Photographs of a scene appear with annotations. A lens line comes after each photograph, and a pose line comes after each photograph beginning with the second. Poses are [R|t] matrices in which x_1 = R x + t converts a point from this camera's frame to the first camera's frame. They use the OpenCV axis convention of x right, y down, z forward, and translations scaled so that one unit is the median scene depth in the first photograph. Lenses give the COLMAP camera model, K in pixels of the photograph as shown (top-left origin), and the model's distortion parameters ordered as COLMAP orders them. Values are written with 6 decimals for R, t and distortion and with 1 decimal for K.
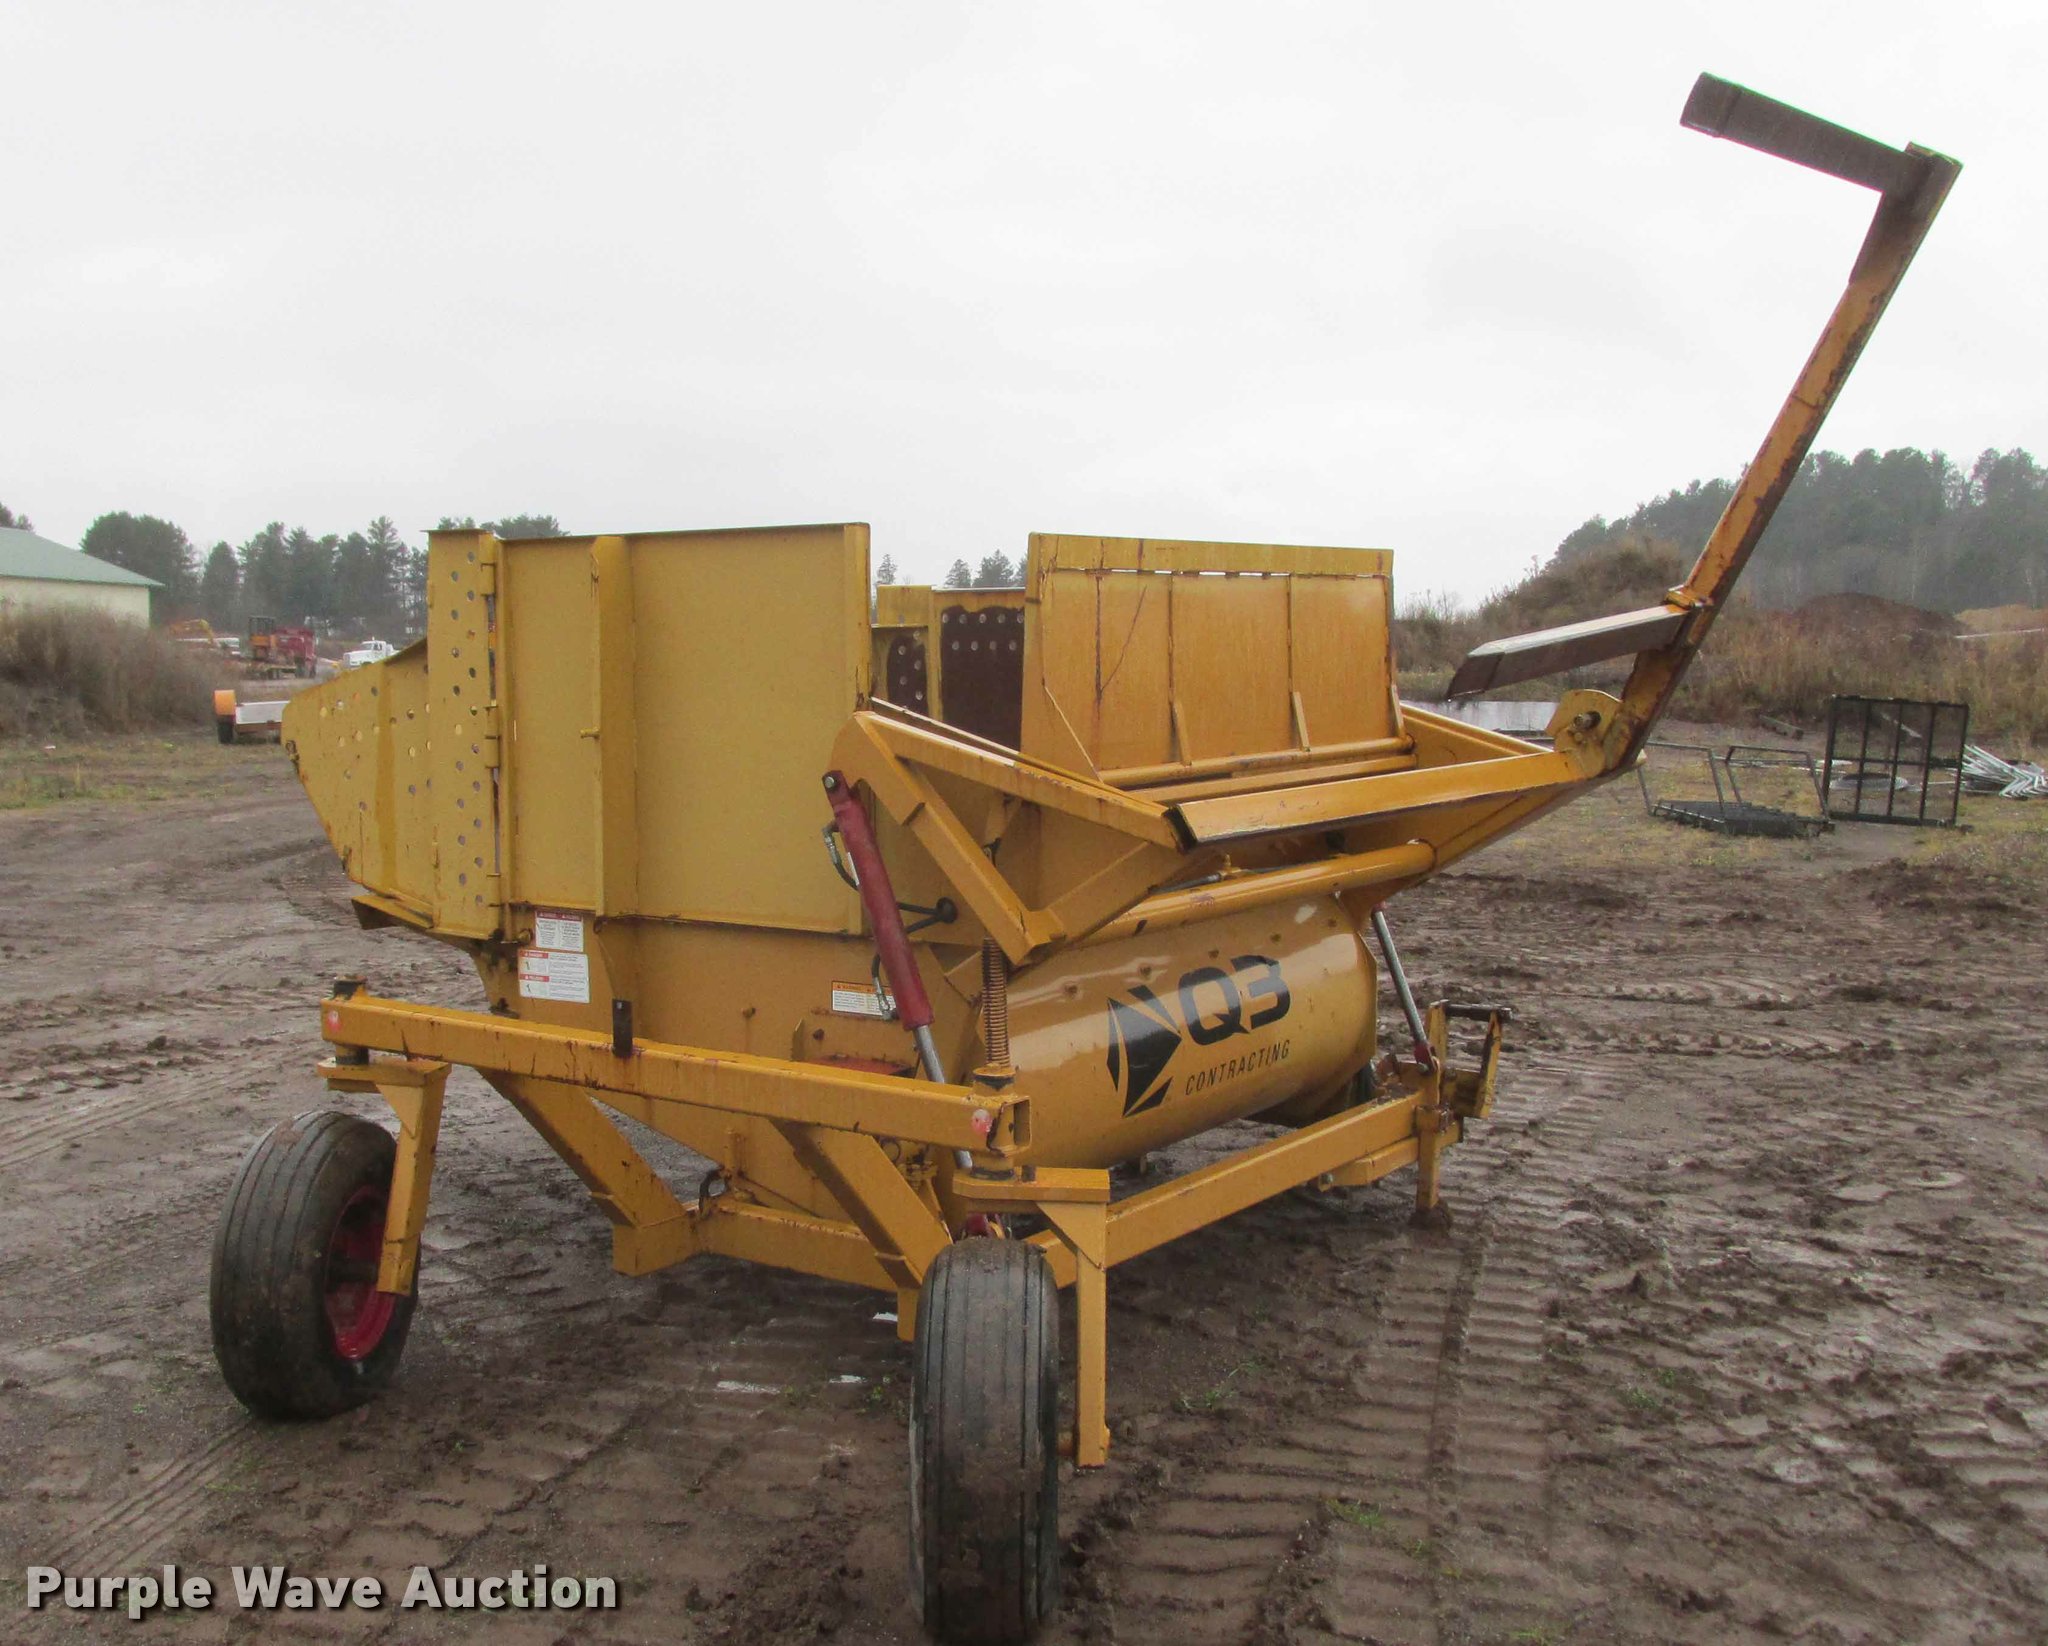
lens RADIAL K [[2308.5, 0, 1022.1], [0, 2308.5, 823.8], [0, 0, 1]] dist [0.001770, 0.000000]
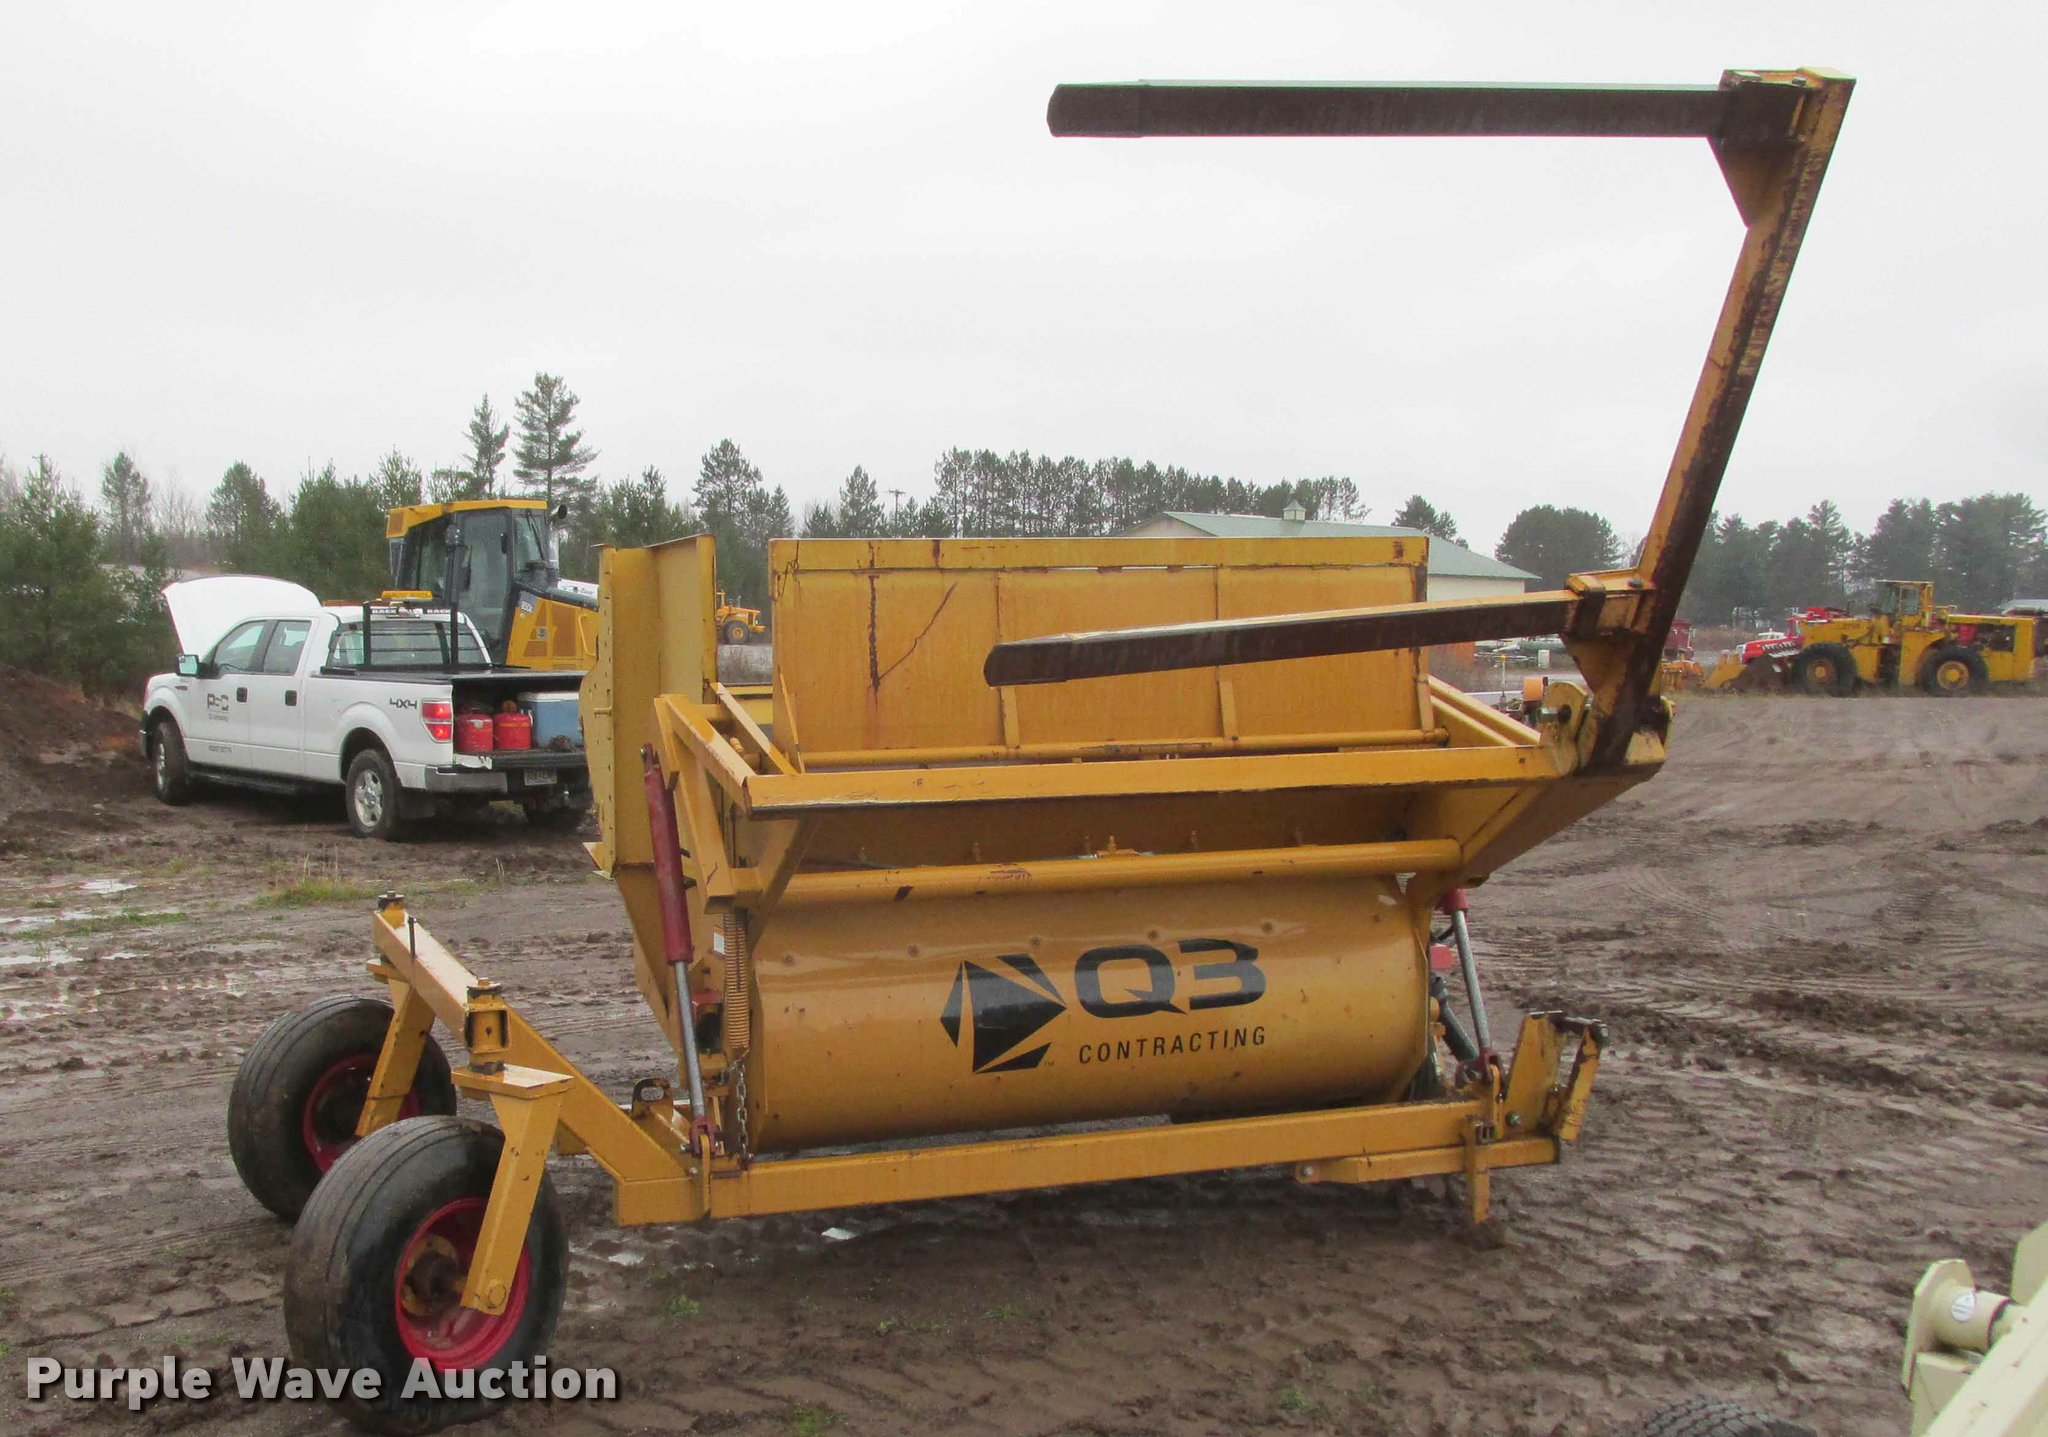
lens RADIAL K [[2432.5, 0, 1024.8], [0, 2432.5, 719.2], [0, 0, 1]] dist [-0.046522, 0.000000]
pose [[0.818407, 0.015680, -0.574426, 0.633705], [-0.040304, 0.998732, -0.030160, -0.004380], [0.573224, 0.047834, 0.818001, 0.069341]]
